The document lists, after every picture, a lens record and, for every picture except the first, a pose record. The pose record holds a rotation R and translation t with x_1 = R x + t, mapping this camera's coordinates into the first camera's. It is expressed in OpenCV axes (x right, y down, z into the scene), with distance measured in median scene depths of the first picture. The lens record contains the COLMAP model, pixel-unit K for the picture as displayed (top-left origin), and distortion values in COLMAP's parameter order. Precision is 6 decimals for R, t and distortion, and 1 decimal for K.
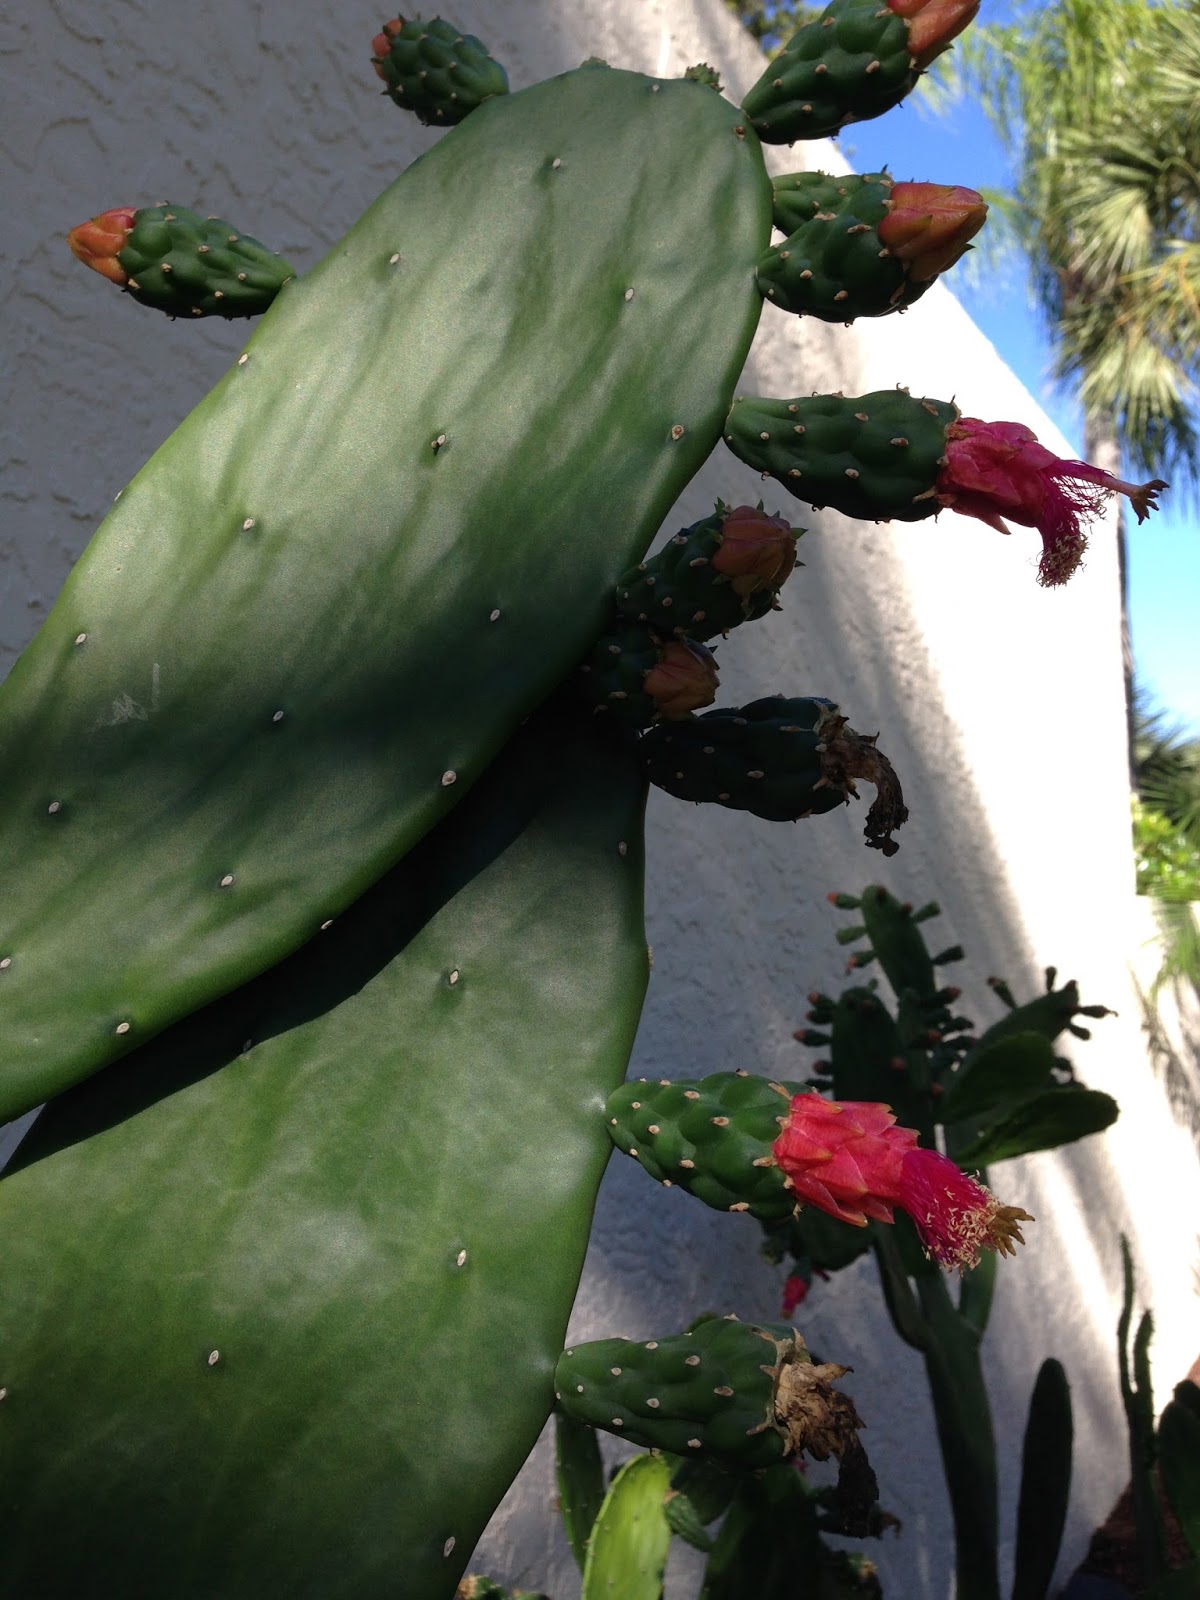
lens RADIAL K [[1517.1, 0, 600.0], [0, 1517.1, 800.0], [0, 0, 1]] dist [0.166618, -0.306954]
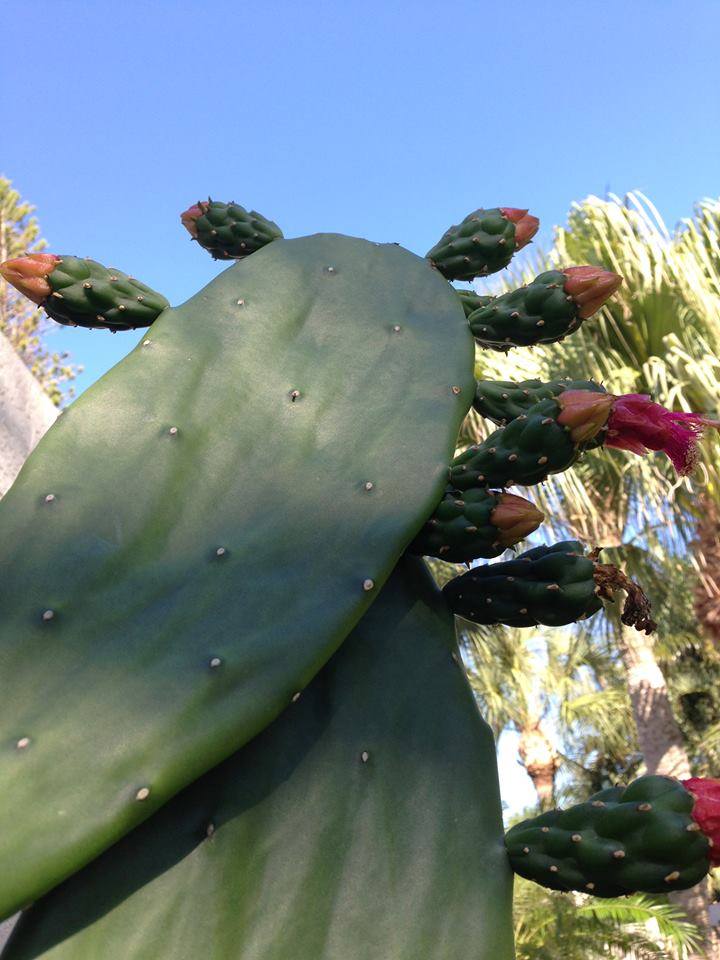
lens RADIAL K [[910.3, 0, 360.0], [0, 910.3, 480.0], [0, 0, 1]] dist [0.166618, -0.306954]
pose [[0.903931, 0.061872, 0.423179, -0.432933], [0.134010, 0.898674, -0.417644, 0.227604], [-0.406141, 0.434232, 0.804048, 0.302946]]
